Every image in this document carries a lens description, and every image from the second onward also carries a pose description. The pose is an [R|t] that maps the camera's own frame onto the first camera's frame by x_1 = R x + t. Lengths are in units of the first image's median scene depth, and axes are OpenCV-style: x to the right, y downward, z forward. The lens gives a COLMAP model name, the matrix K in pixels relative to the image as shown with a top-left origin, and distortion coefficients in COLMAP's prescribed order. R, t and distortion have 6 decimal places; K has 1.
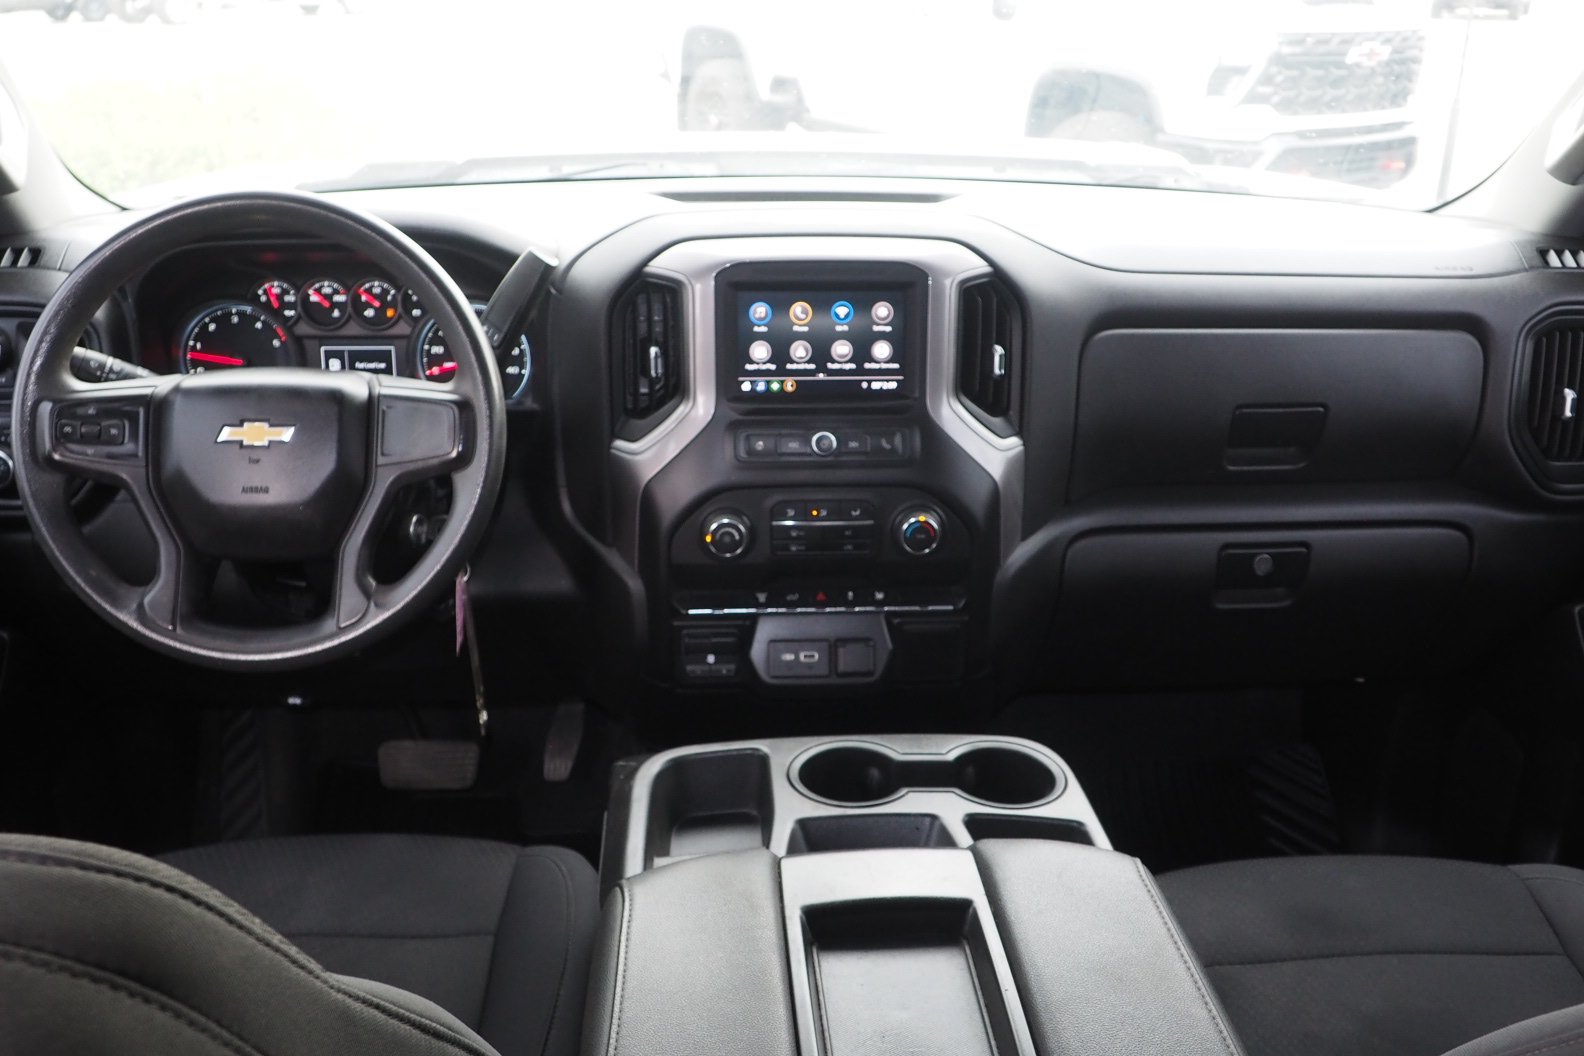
lens RADIAL K [[1354.4, 0, 792.0], [0, 1354.4, 528.0], [0, 0, 1]] dist [-0.017091, -0.004086]
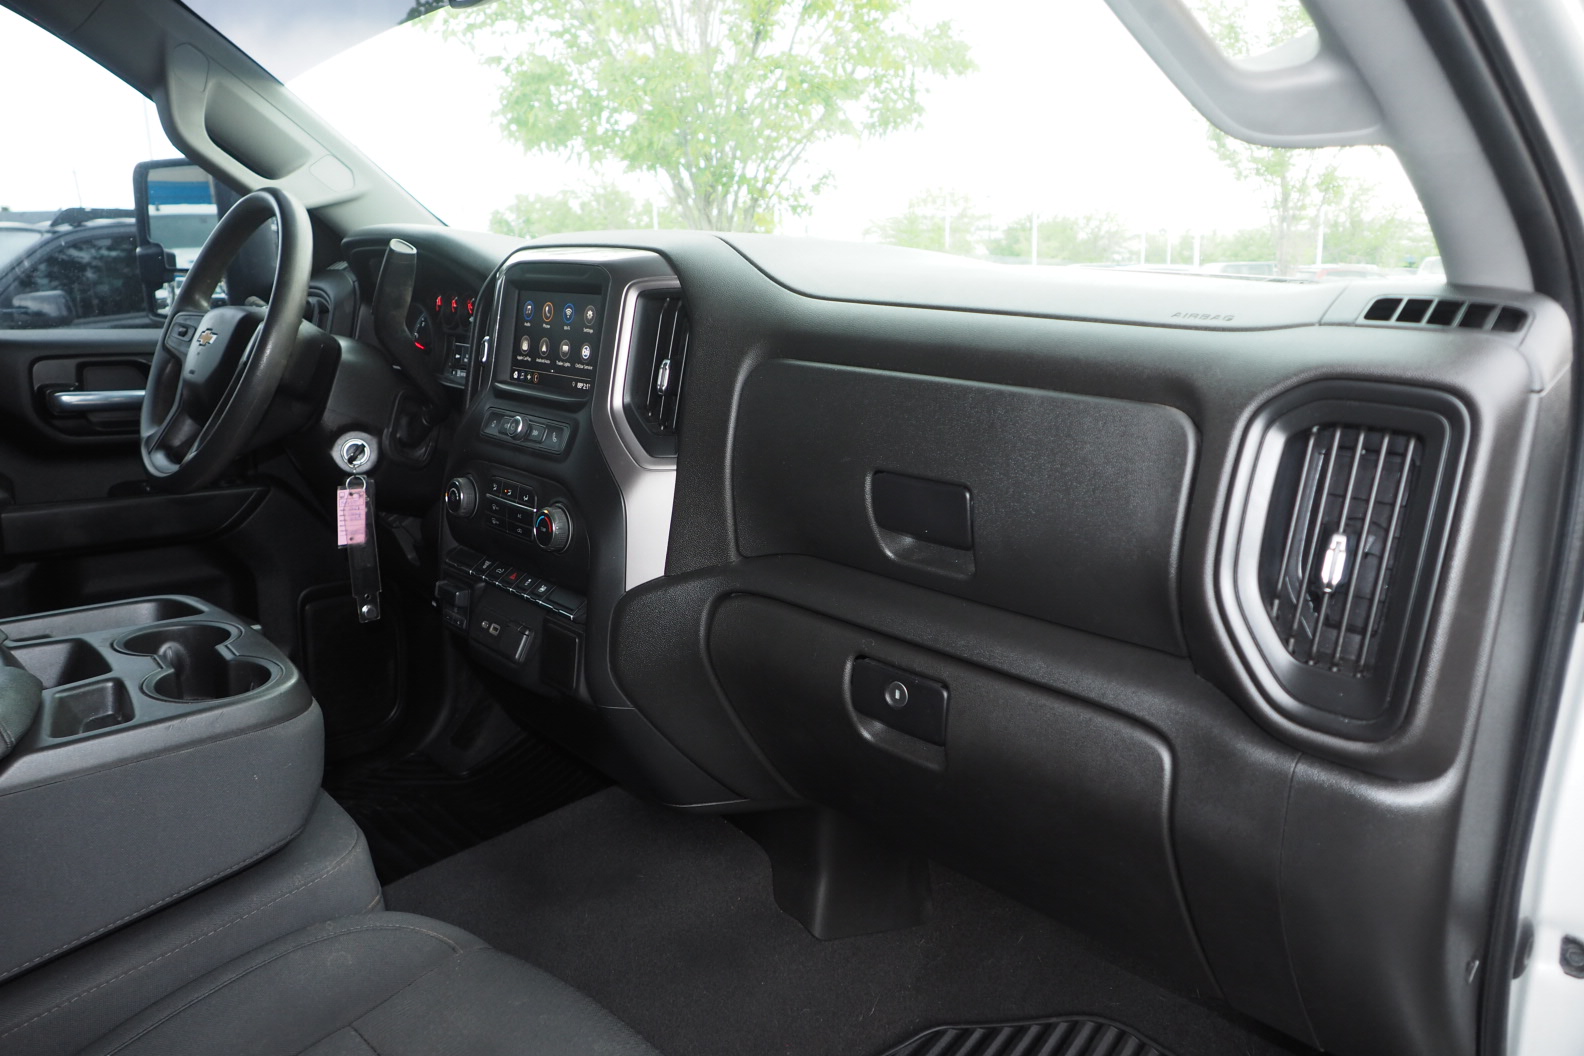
lens RADIAL K [[1105.1, 0, 792.0], [0, 1105.1, 528.0], [0, 0, 1]] dist [-0.046819, -0.002415]
pose [[0.640979, 0.181503, -0.745790, 0.812279], [-0.308972, 0.950455, -0.034238, -0.023468], [0.702625, 0.252374, 0.665301, 0.583162]]
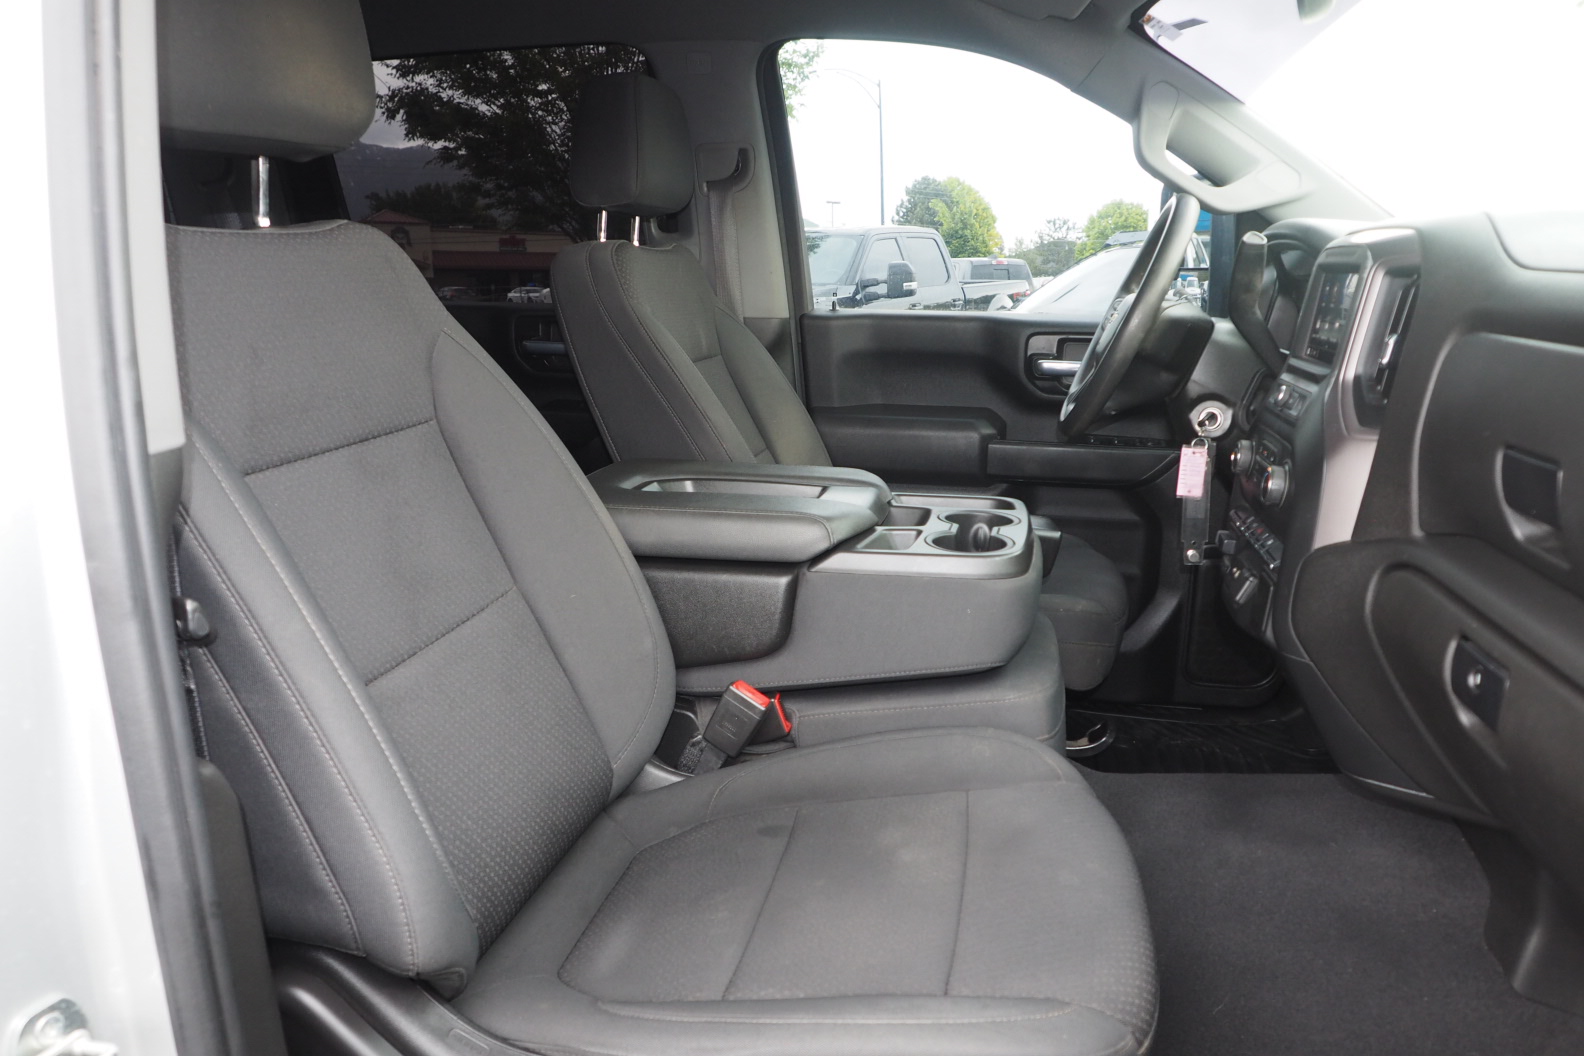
lens RADIAL K [[1105.1, 0, 792.0], [0, 1105.1, 528.0], [0, 0, 1]] dist [-0.046819, -0.002415]
pose [[-0.256930, 0.213907, -0.942460, 1.043356], [-0.359527, 0.884048, 0.298662, -0.090823], [0.897066, 0.415575, -0.150233, 0.794717]]
